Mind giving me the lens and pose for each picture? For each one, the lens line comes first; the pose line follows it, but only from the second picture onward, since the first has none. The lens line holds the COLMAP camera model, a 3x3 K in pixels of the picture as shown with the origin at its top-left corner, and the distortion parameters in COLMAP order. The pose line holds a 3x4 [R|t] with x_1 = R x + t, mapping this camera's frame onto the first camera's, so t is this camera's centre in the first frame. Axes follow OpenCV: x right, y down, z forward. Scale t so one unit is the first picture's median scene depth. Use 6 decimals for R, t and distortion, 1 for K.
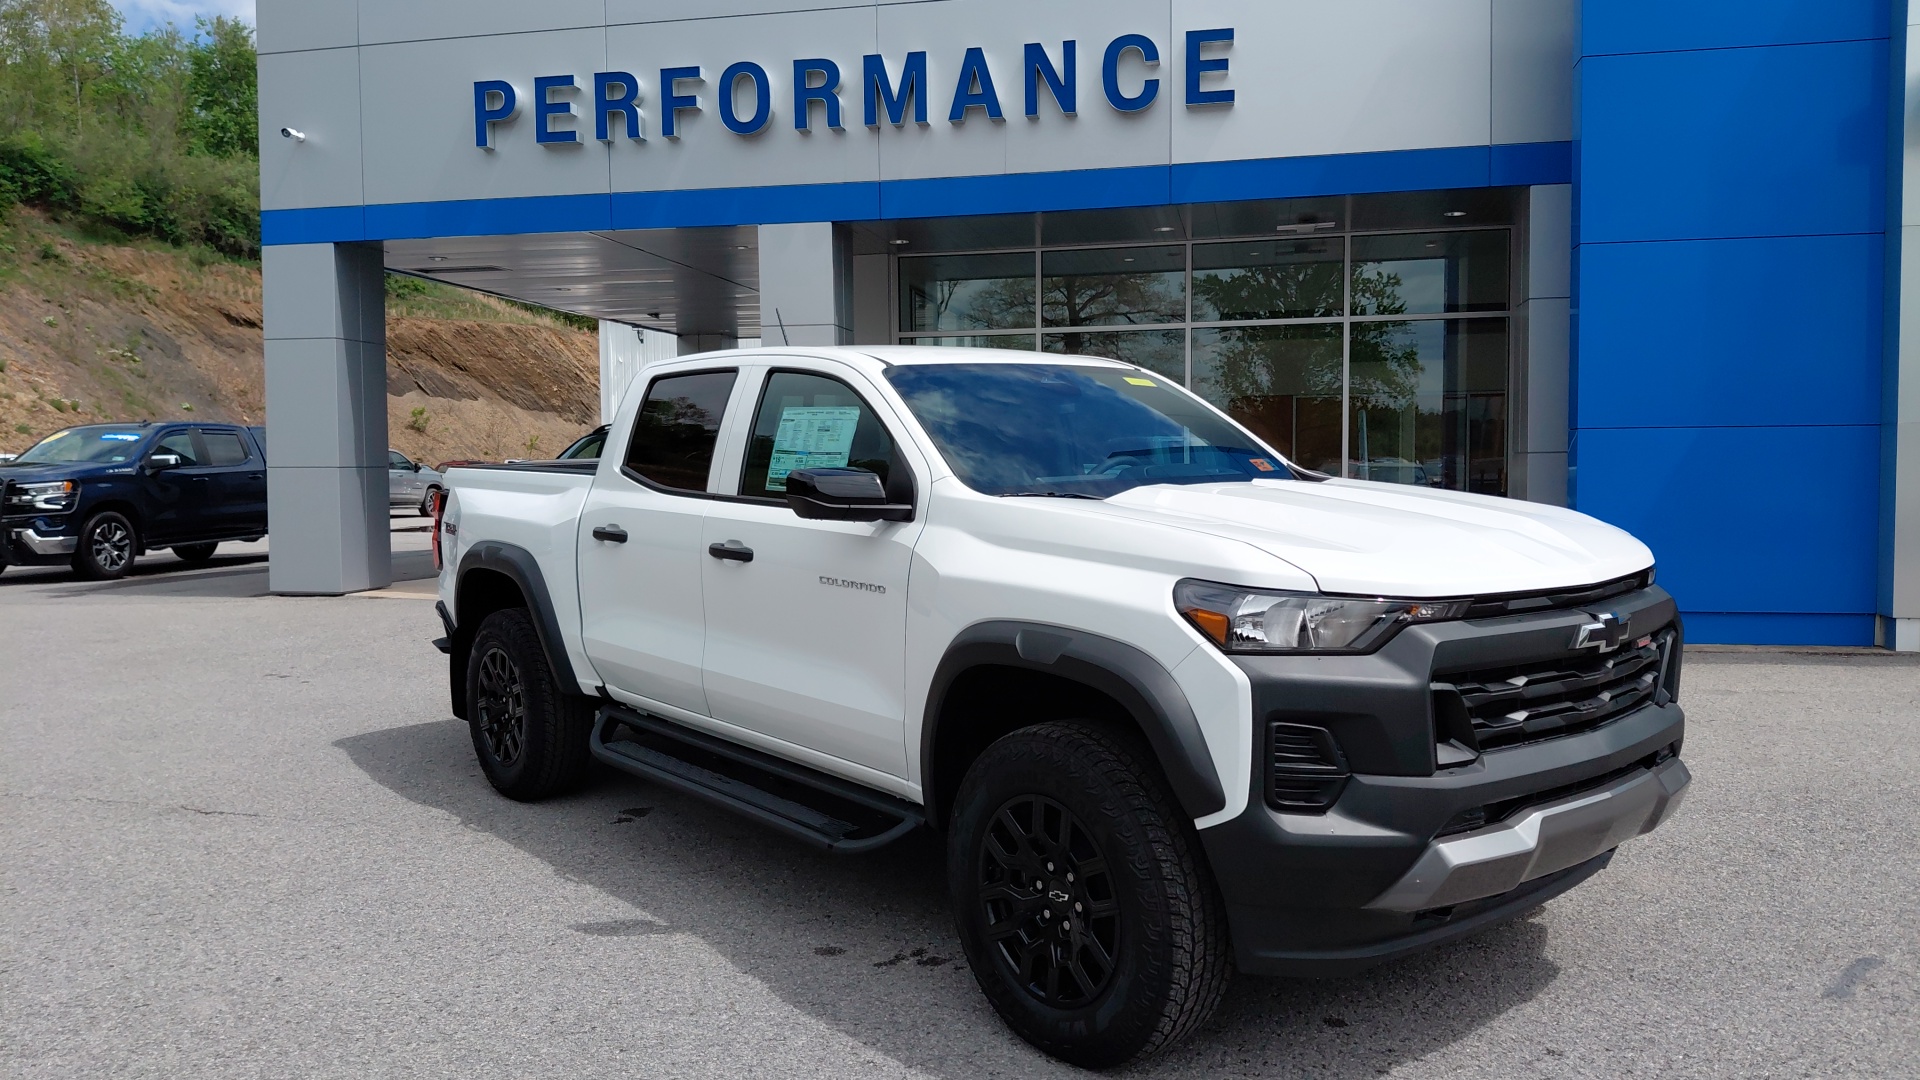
lens RADIAL K [[1429.0, 0, 989.6], [0, 1429.0, 550.9], [0, 0, 1]] dist [0.056304, -0.001642]
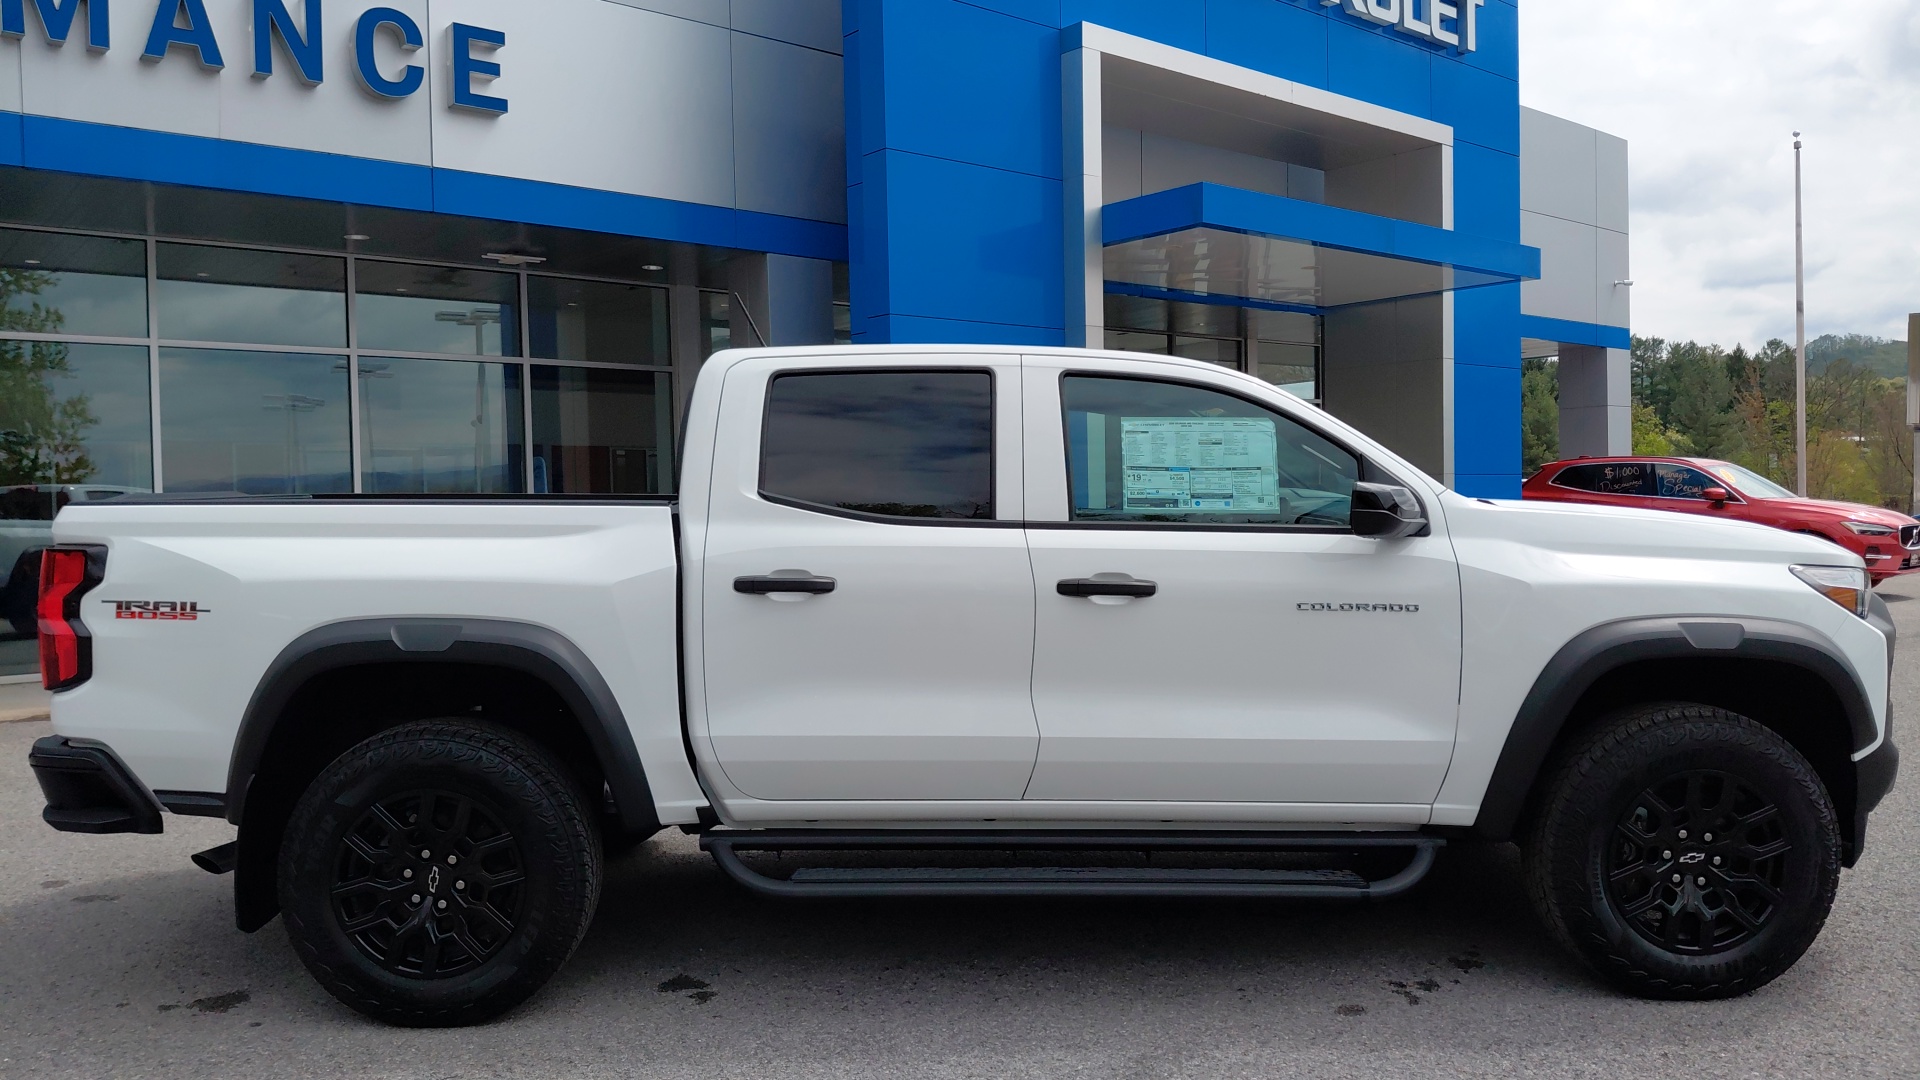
lens RADIAL K [[1434.2, 0, 971.1], [0, 1434.2, 531.0], [0, 0, 1]] dist [-0.004095, -0.002774]
pose [[0.617428, -0.018938, 0.786400, -0.366648], [0.062919, 0.997696, -0.025374, -0.006739], [-0.784107, 0.065146, 0.617197, 0.228637]]
